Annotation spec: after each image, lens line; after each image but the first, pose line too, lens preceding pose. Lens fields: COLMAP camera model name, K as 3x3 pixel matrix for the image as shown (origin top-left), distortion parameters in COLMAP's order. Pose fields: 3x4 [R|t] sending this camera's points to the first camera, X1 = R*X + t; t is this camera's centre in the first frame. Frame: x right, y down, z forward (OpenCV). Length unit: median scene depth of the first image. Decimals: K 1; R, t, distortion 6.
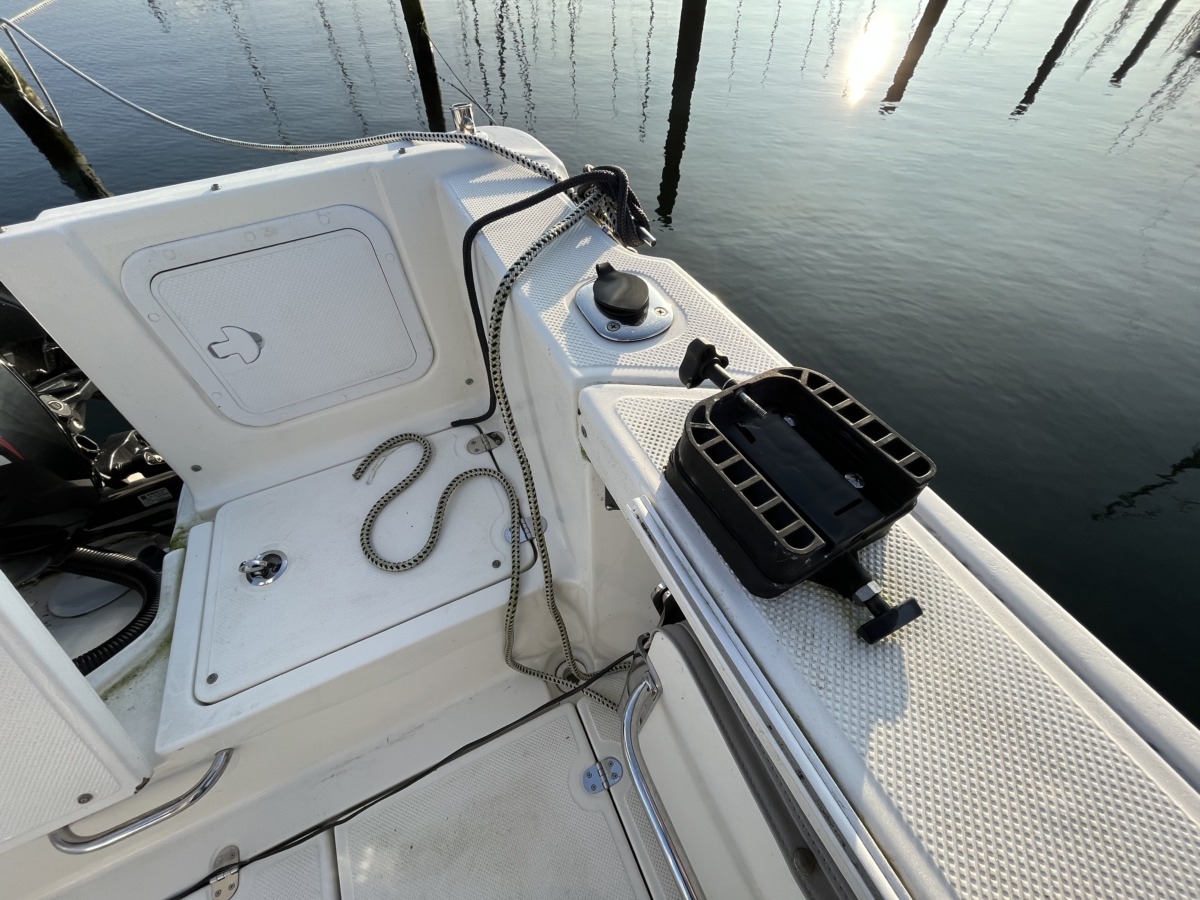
lens RADIAL K [[497.9, 0, 594.6], [0, 497.9, 454.1], [0, 0, 1]] dist [-0.003907, 0.003001]
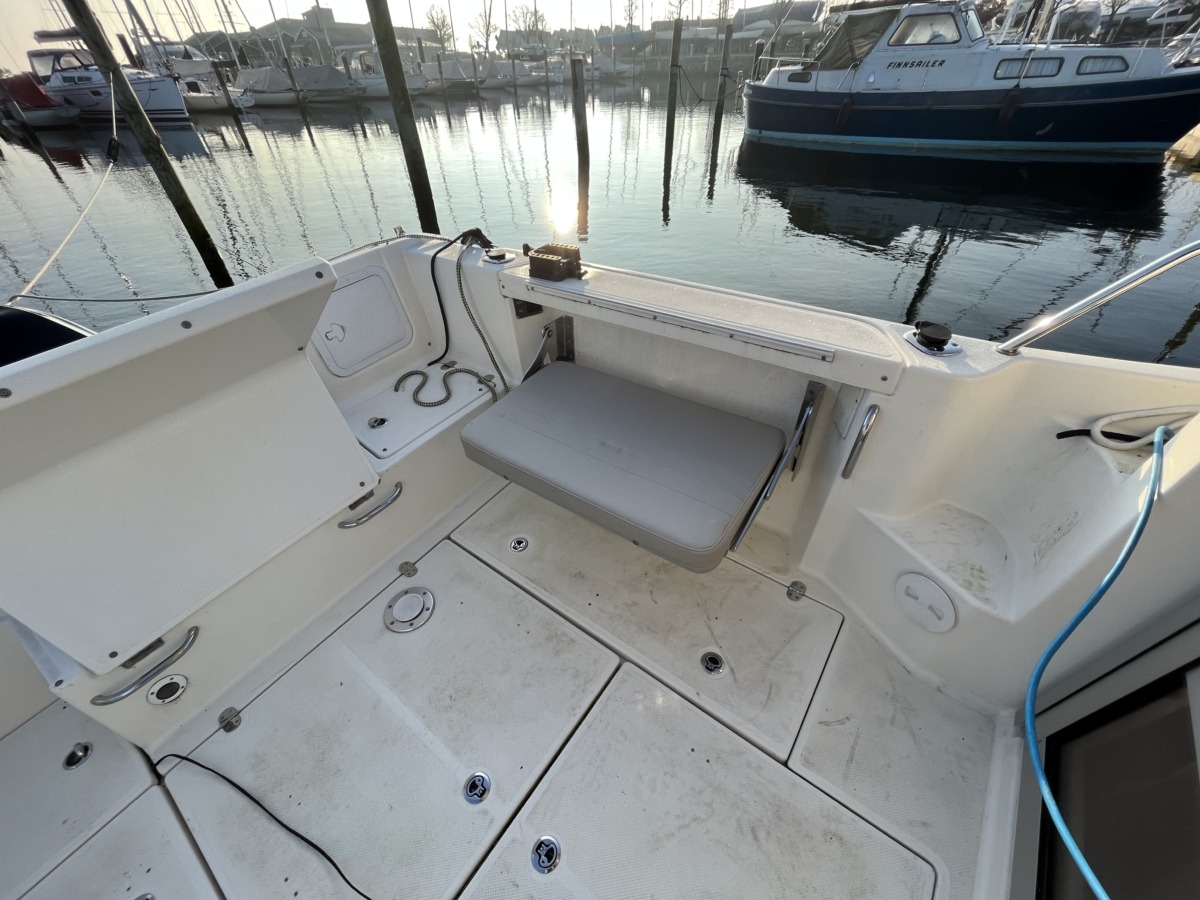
lens RADIAL K [[497.9, 0, 608.6], [0, 497.9, 450.4], [0, 0, 1]] dist [-0.003907, 0.003001]
pose [[0.867534, -0.340095, 0.362932, -0.615609], [0.418302, 0.893662, -0.162458, 1.096972], [-0.269087, 0.292753, 0.917544, -1.198908]]
